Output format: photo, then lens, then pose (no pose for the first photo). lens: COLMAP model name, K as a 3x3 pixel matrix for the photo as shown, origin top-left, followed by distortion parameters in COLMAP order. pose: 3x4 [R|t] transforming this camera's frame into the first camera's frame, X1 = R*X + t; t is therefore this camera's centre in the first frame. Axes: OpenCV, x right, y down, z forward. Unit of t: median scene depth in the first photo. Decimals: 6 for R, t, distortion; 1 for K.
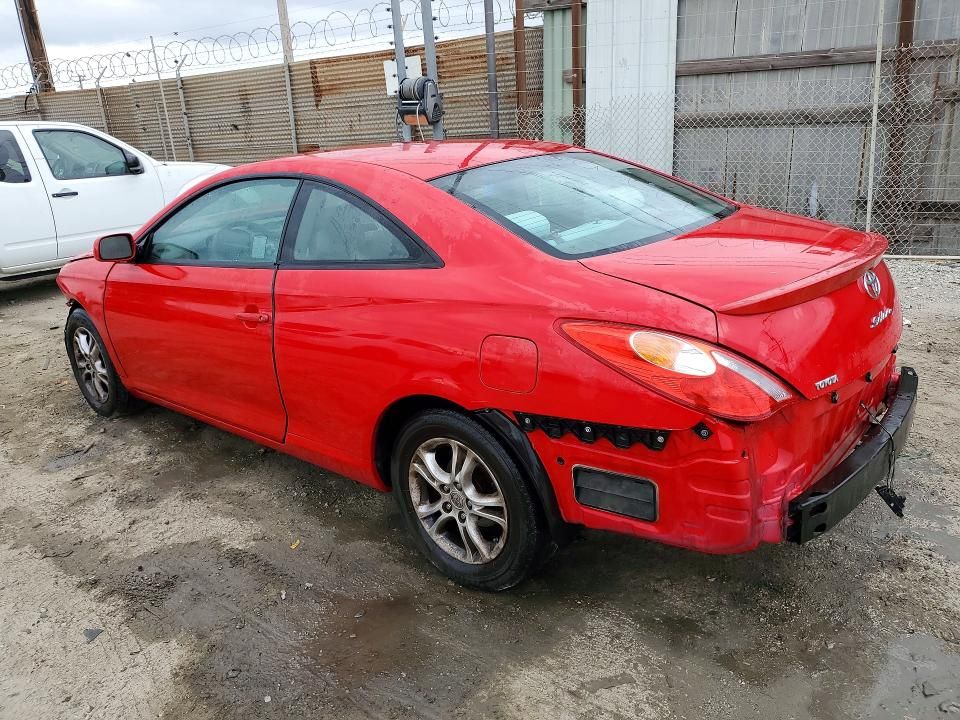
lens RADIAL K [[746.1, 0, 471.7], [0, 746.1, 360.9], [0, 0, 1]] dist [0.014339, -0.005239]
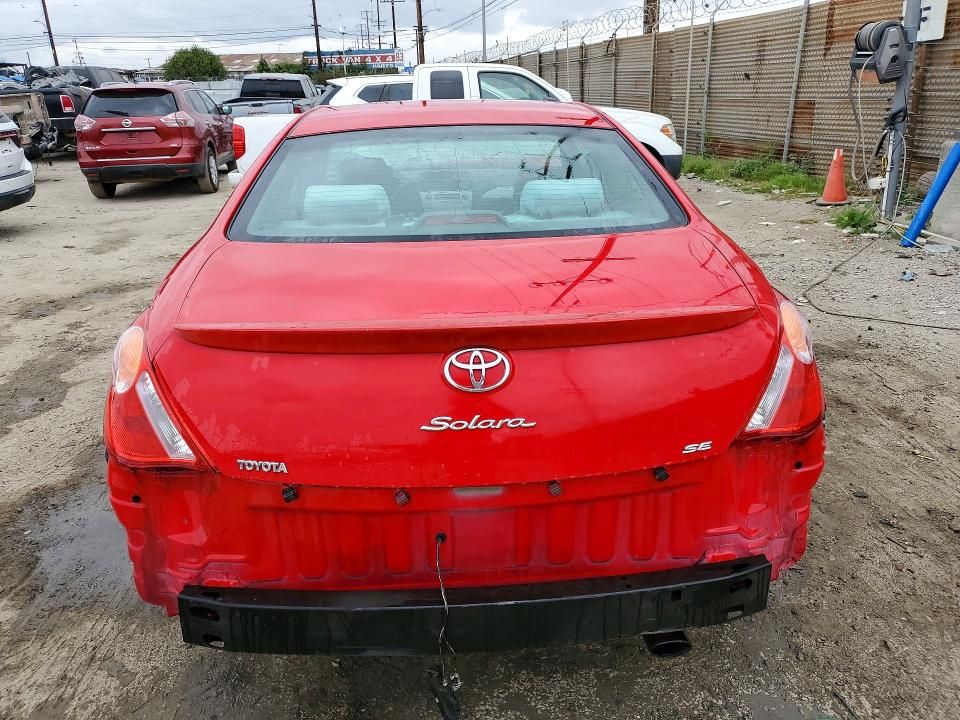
lens RADIAL K [[746.1, 0, 471.7], [0, 746.1, 360.9], [0, 0, 1]] dist [0.014339, -0.005239]
pose [[0.685510, 0.297645, -0.664443, 0.195361], [-0.254209, 0.953031, 0.164653, -0.043930], [0.682242, 0.056036, 0.728976, 0.111217]]
